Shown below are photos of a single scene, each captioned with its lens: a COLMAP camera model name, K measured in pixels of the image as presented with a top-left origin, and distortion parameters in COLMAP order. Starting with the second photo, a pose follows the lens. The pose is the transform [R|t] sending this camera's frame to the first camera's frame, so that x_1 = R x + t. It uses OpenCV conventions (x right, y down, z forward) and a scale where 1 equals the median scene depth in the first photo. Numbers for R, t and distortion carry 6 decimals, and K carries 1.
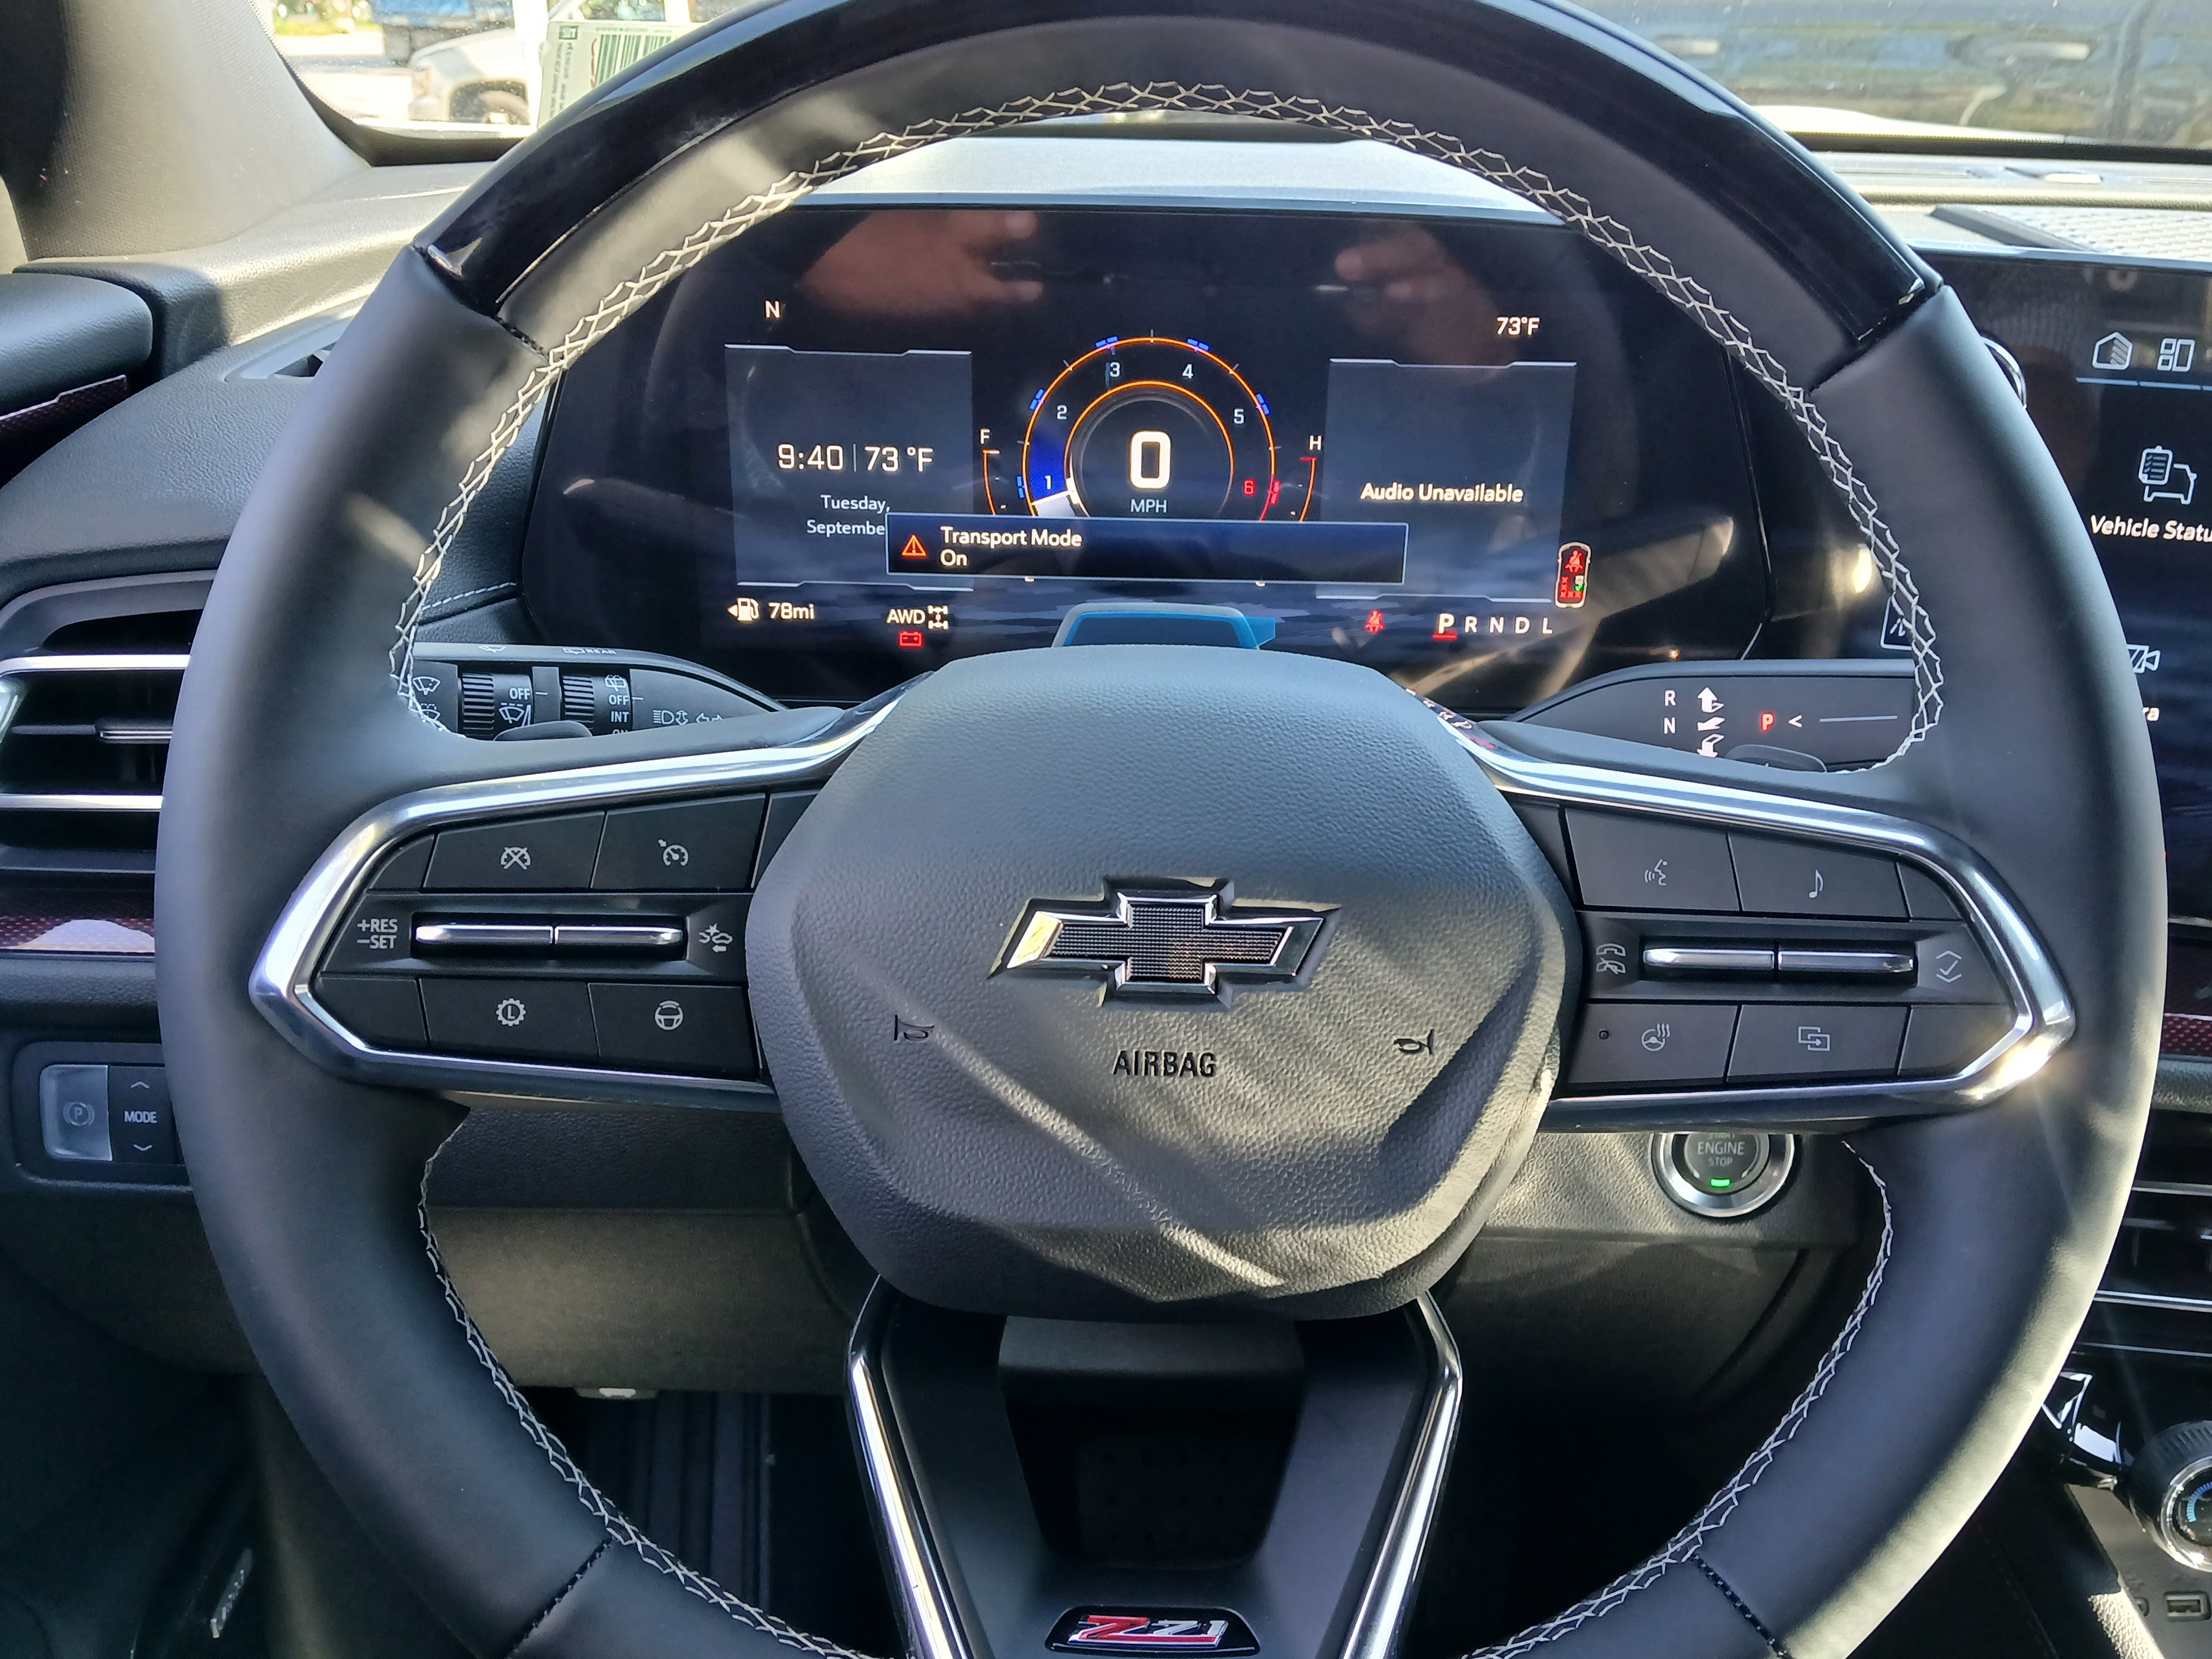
lens RADIAL K [[1826.1, 0, 1106.0], [0, 1826.1, 829.5], [0, 0, 1]] dist [0.102093, -0.180035]
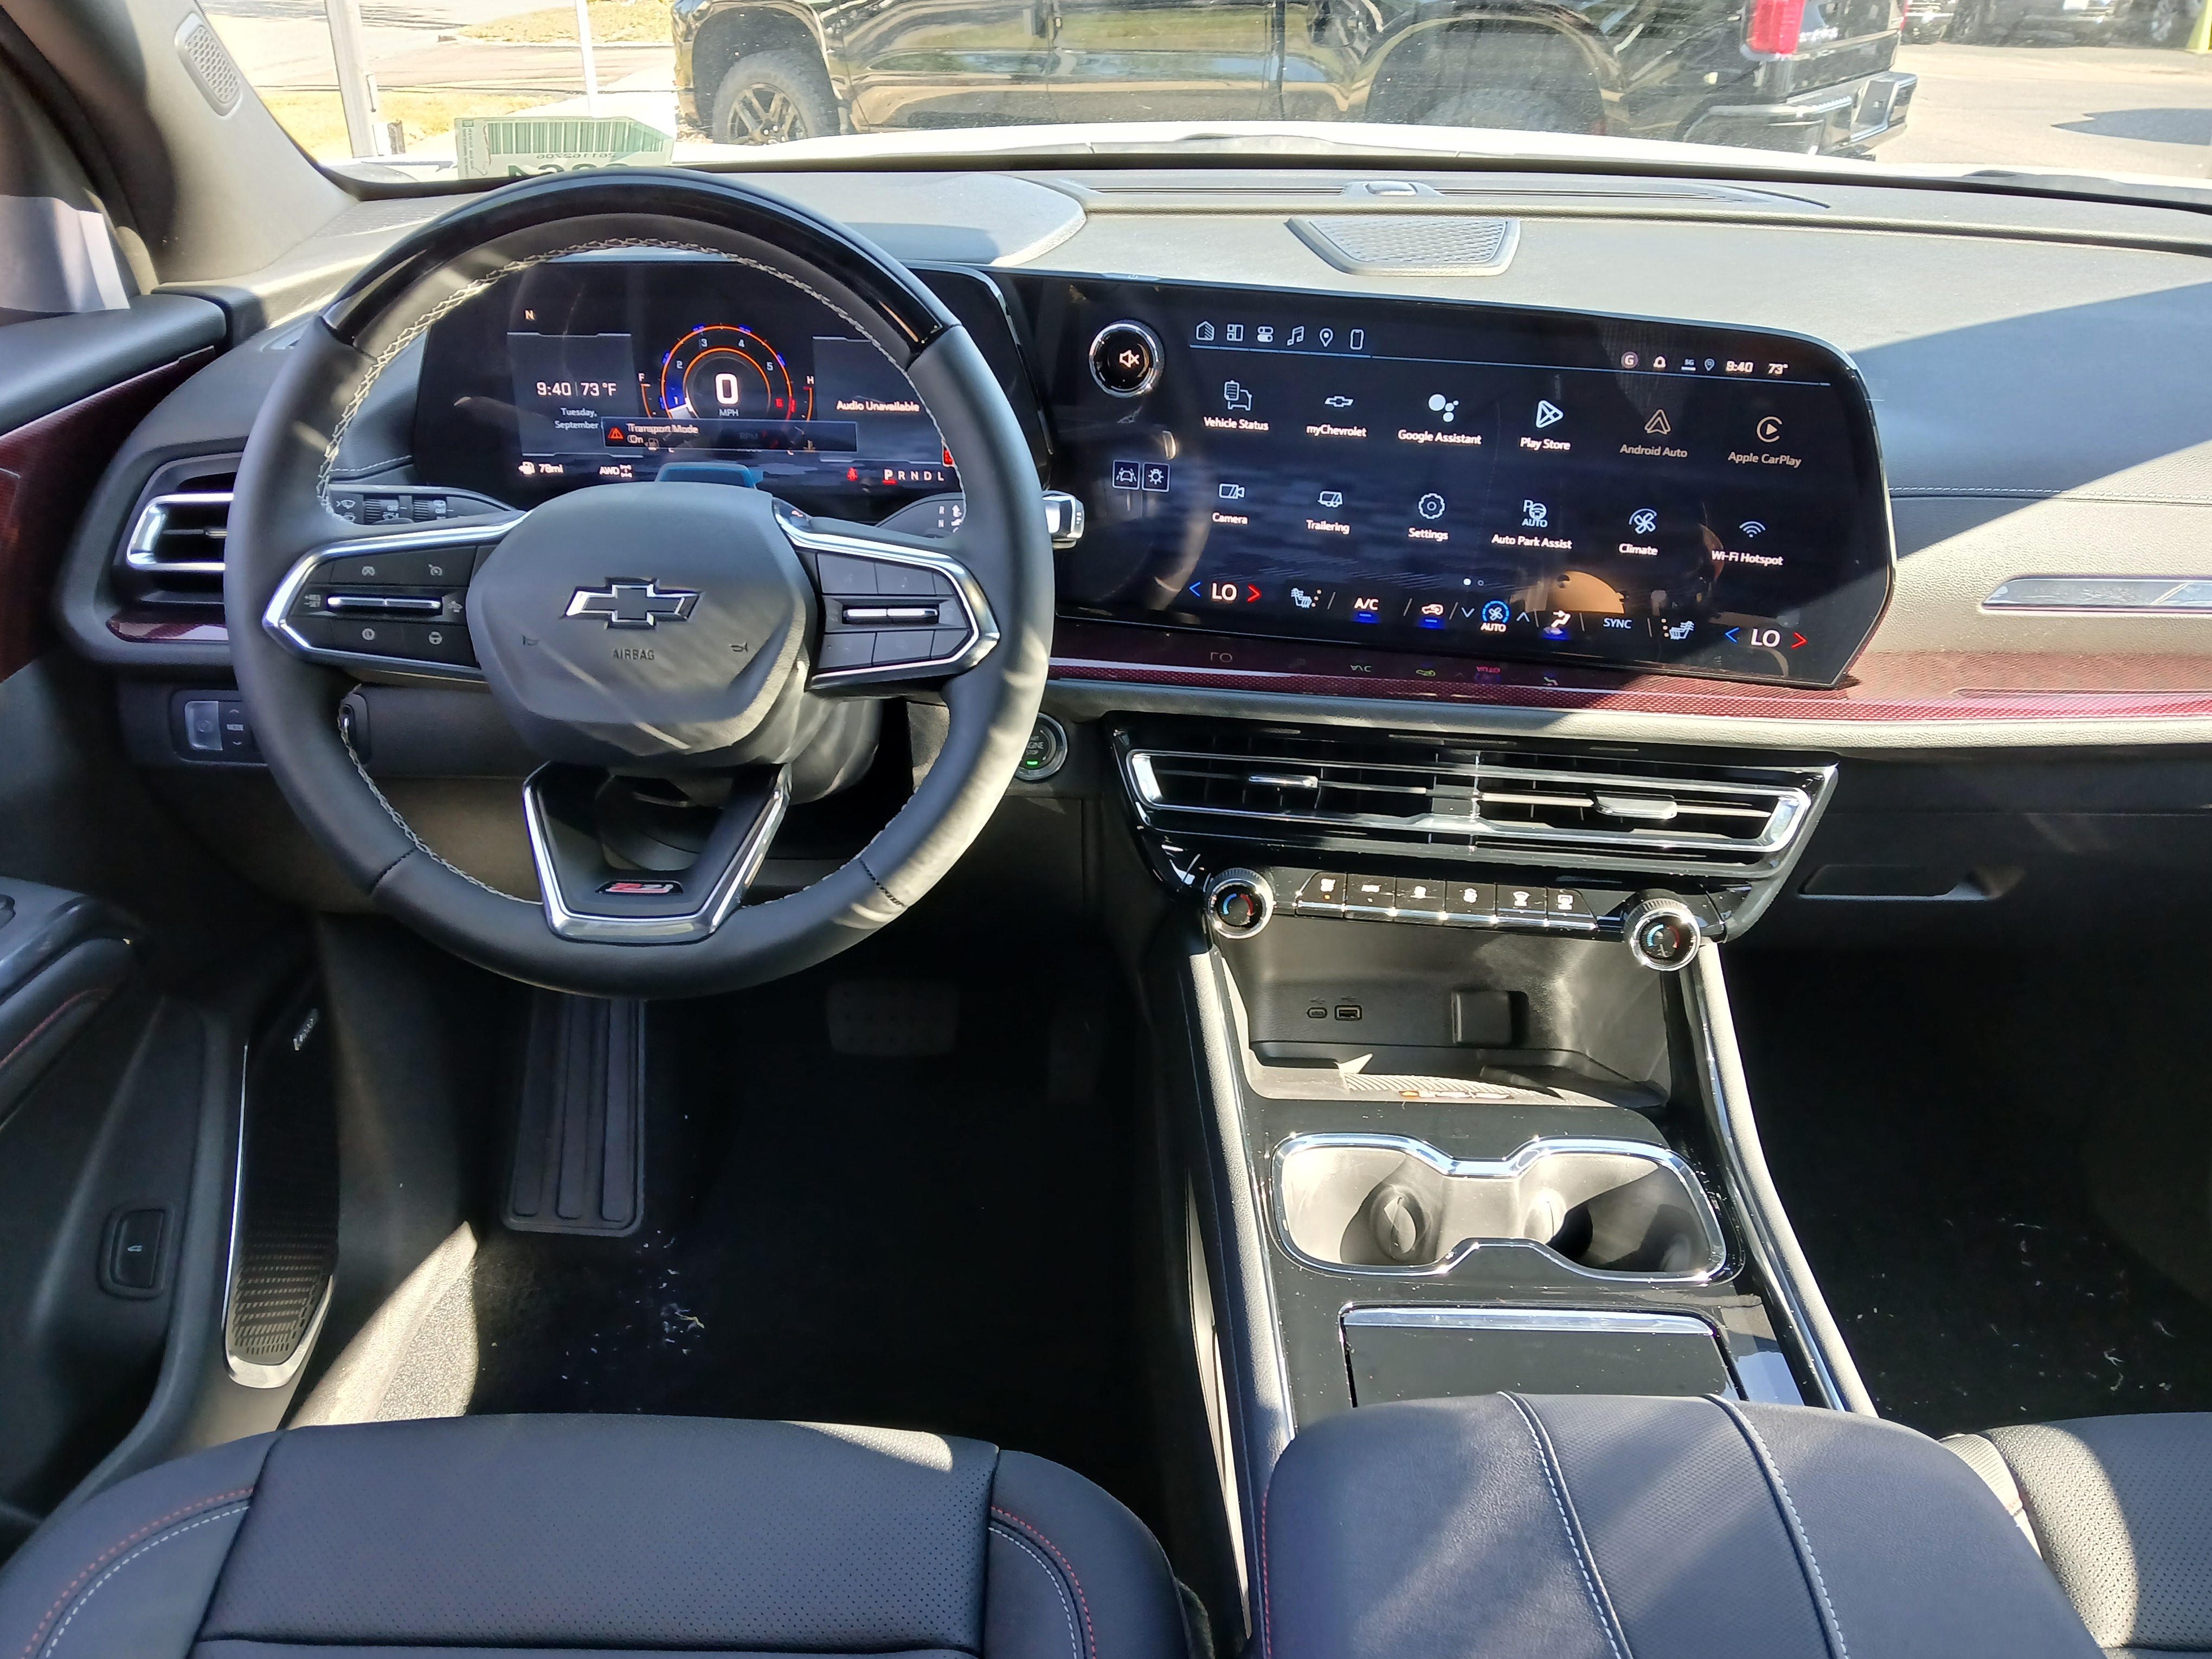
lens RADIAL K [[1695.5, 0, 1106.0], [0, 1695.5, 829.5], [0, 0, 1]] dist [0.066898, -0.130949]
pose [[0.999518, -0.000108, -0.031047, 0.581520], [0.002792, 0.996254, 0.086433, 0.131321], [0.030921, -0.086478, 0.995774, -1.001975]]
